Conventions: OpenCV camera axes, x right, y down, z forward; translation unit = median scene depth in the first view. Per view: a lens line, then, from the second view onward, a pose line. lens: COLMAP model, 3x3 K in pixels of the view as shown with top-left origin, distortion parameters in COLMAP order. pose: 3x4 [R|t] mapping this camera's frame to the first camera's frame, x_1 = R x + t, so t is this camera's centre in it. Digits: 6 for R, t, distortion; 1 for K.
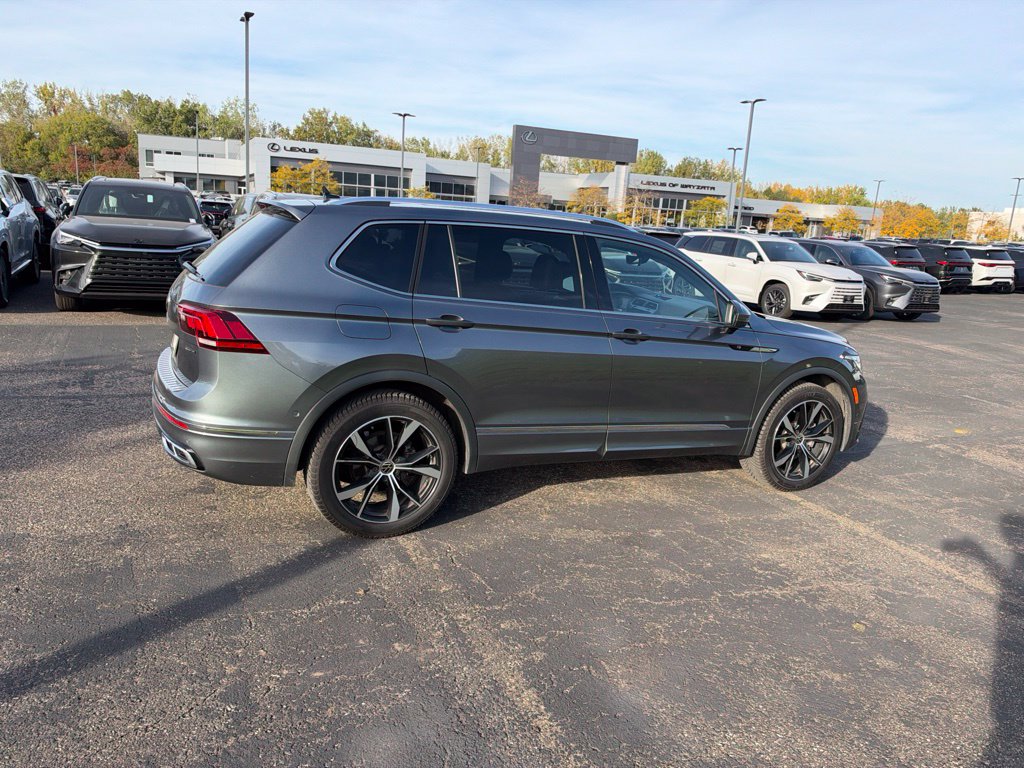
lens RADIAL K [[742.4, 0, 516.8], [0, 742.4, 392.1], [0, 0, 1]] dist [0.014774, -0.036956]
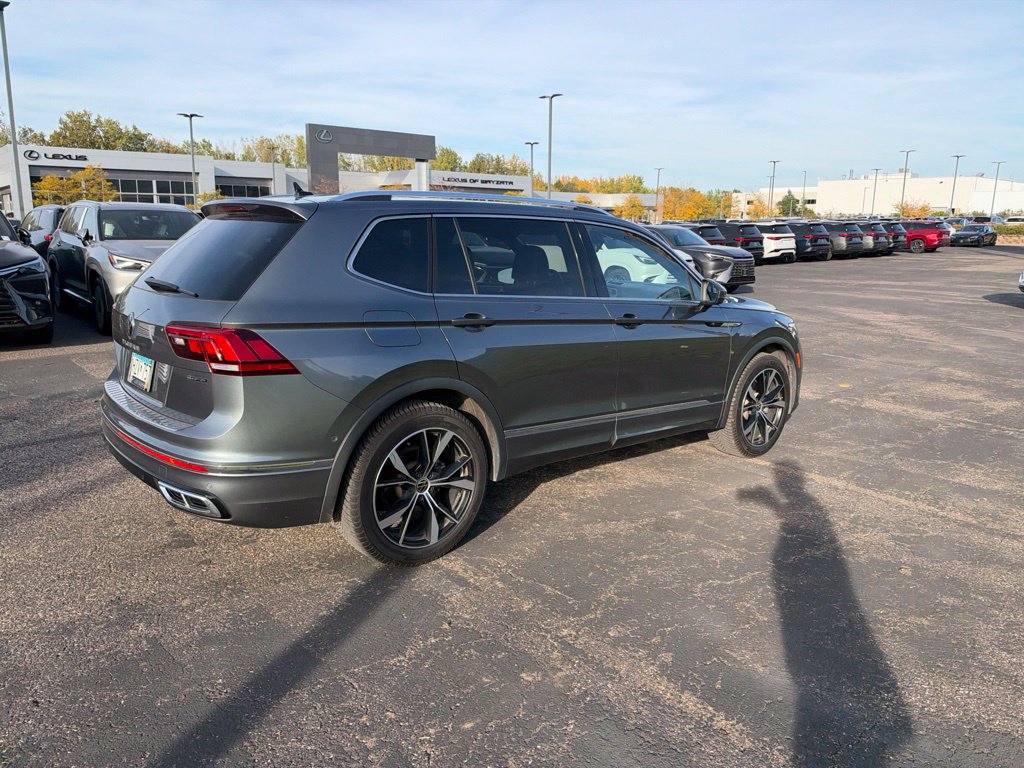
lens RADIAL K [[742.4, 0, 518.2], [0, 742.4, 381.7], [0, 0, 1]] dist [0.014774, -0.036956]
pose [[0.963406, -0.104413, 0.246875, -0.204875], [0.106790, 0.994274, 0.003782, -0.012238], [-0.245857, 0.022720, 0.969040, 0.064800]]
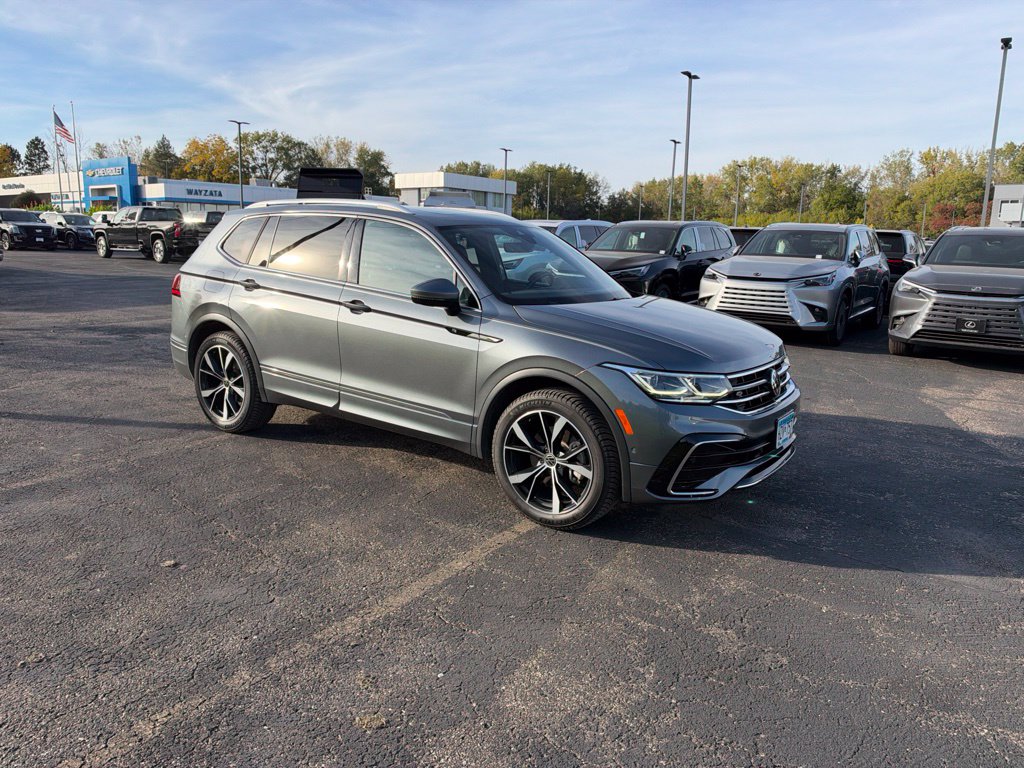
lens RADIAL K [[742.4, 0, 512.8], [0, 742.4, 377.8], [0, 0, 1]] dist [0.014774, -0.036956]
pose [[0.479877, 0.106031, -0.870905, 1.032388], [-0.187167, 0.982190, 0.016449, -0.028135], [0.857139, 0.155111, 0.491176, 0.571379]]
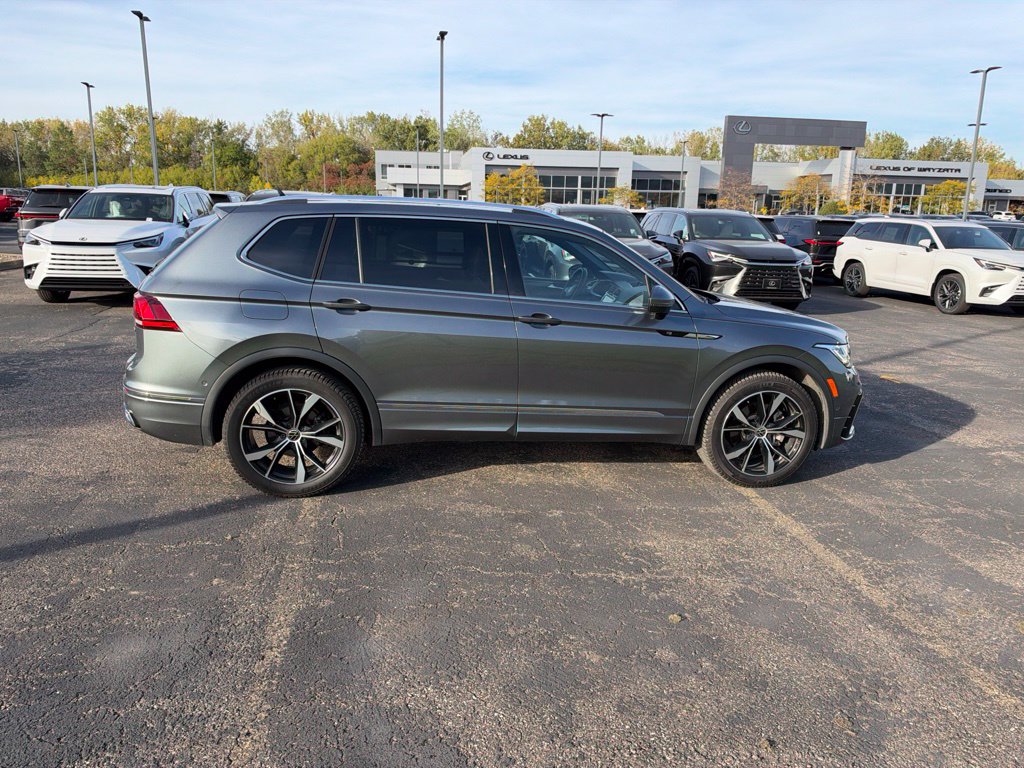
lens RADIAL K [[742.4, 0, 515.3], [0, 742.4, 382.1], [0, 0, 1]] dist [0.014774, -0.036956]
pose [[0.957329, 0.024095, -0.287994, 0.352813], [-0.027459, 0.999594, -0.007649, 0.015938], [0.287692, 0.015231, 0.957602, 0.010398]]
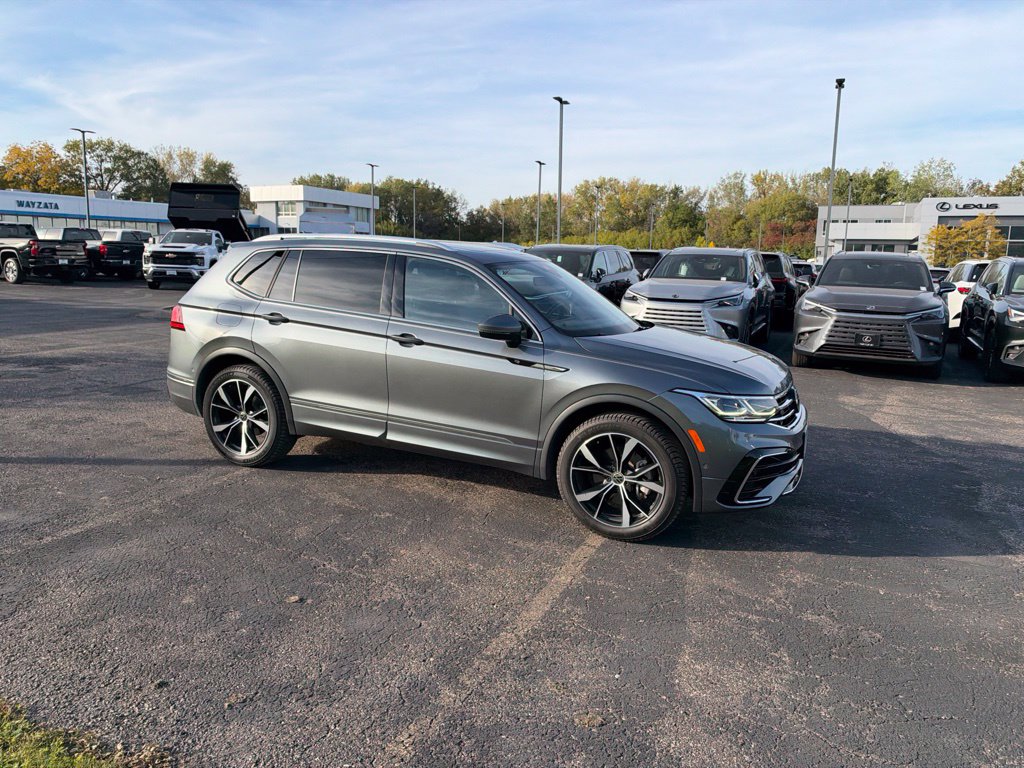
lens RADIAL K [[742.4, 0, 505.5], [0, 742.4, 379.0], [0, 0, 1]] dist [0.014774, -0.036956]
pose [[0.629703, 0.074572, -0.773249, 0.954547], [-0.155962, 0.987251, -0.031798, -0.003266], [0.761019, 0.140621, 0.633305, 0.342354]]
